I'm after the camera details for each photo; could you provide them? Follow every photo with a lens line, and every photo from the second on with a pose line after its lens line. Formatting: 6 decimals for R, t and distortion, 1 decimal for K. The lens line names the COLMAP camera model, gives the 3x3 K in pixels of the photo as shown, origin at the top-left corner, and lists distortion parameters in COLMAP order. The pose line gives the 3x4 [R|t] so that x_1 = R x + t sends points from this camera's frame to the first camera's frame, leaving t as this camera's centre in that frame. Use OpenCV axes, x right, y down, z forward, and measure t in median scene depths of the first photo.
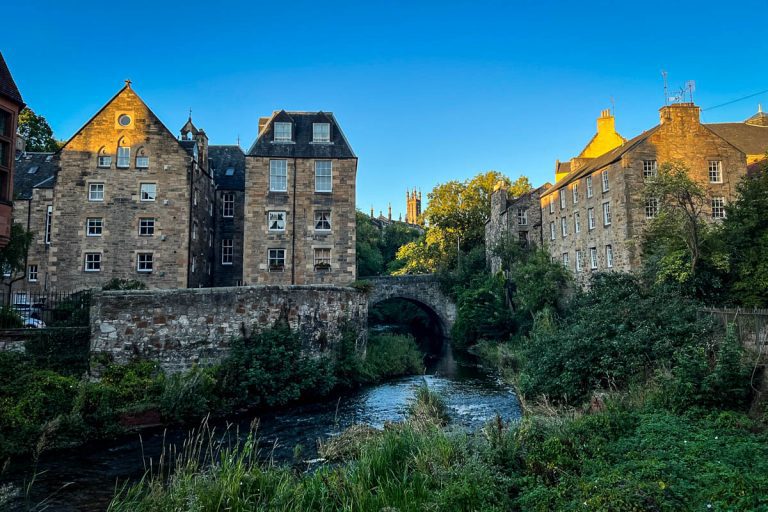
lens RADIAL K [[597.4, 0, 384.0], [0, 597.4, 256.0], [0, 0, 1]] dist [-0.002862, -0.002176]
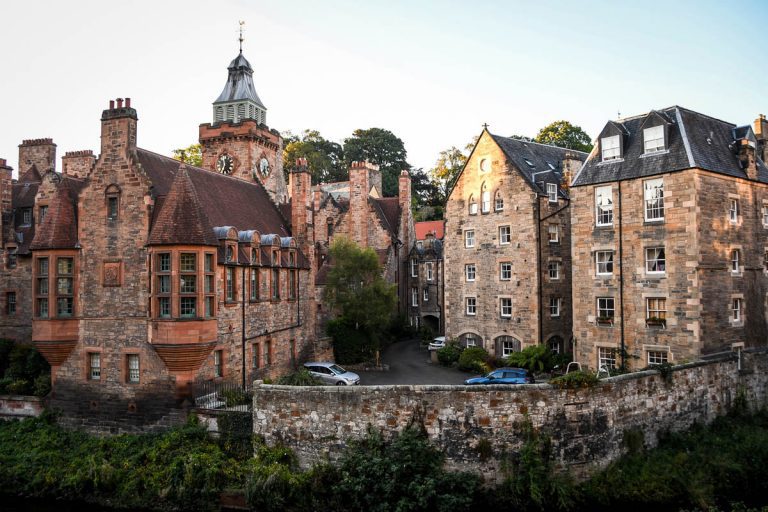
lens RADIAL K [[633.8, 0, 383.0], [0, 633.8, 268.7], [0, 0, 1]] dist [-0.155453, 0.152591]
pose [[0.474209, -0.014948, -0.880286, 0.421227], [0.090693, 0.995366, 0.031954, -0.105414], [0.875729, -0.094989, 0.473367, 0.340813]]
